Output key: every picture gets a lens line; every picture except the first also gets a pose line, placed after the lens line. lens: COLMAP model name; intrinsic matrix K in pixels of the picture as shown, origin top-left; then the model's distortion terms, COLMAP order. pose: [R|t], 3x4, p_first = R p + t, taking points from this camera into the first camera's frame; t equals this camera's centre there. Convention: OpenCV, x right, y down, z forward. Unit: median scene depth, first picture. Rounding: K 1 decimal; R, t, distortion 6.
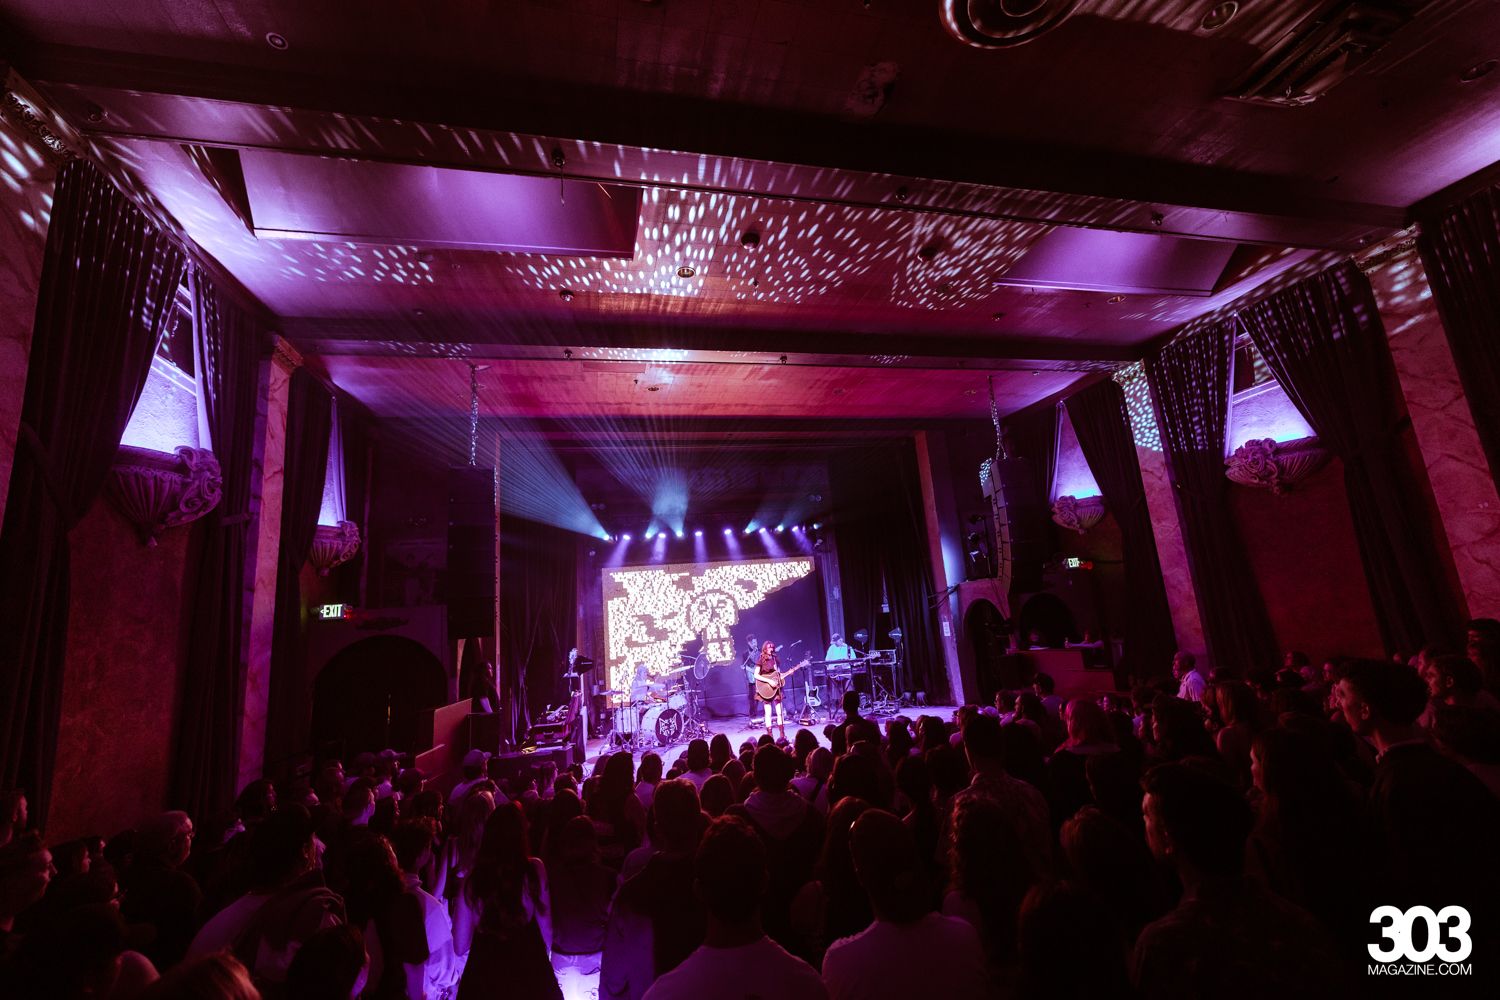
lens RADIAL K [[643.9, 0, 750.0], [0, 643.9, 500.0], [0, 0, 1]] dist [0.000513, 0.000134]
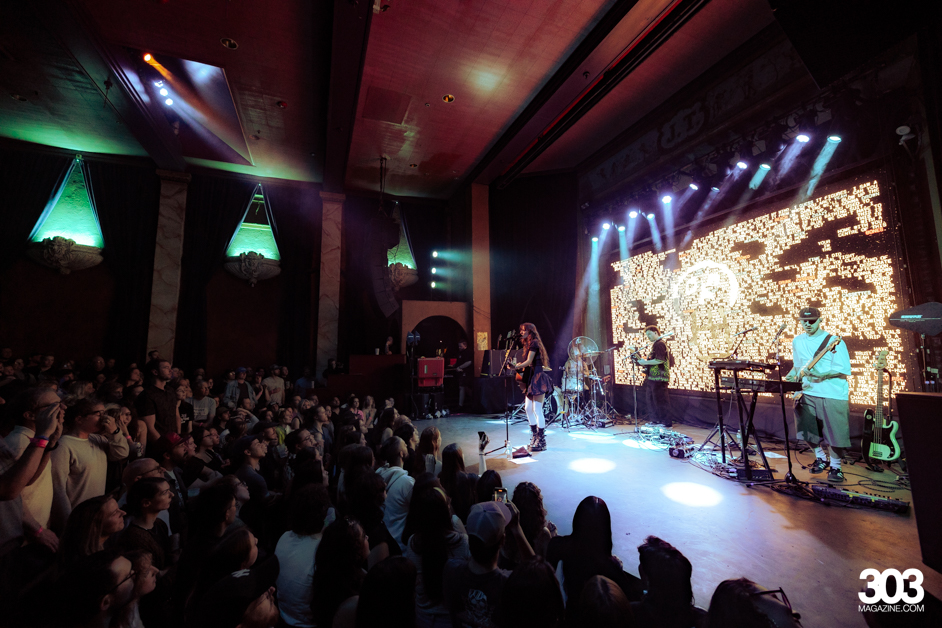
lens RADIAL K [[404.4, 0, 471.0], [0, 404.4, 314.0], [0, 0, 1]] dist [0.000513, 0.000134]
pose [[0.116766, -0.032179, -0.992638, 0.415356], [0.185566, 0.982581, -0.010024, 0.159321], [0.975670, -0.183029, 0.120703, 0.684744]]
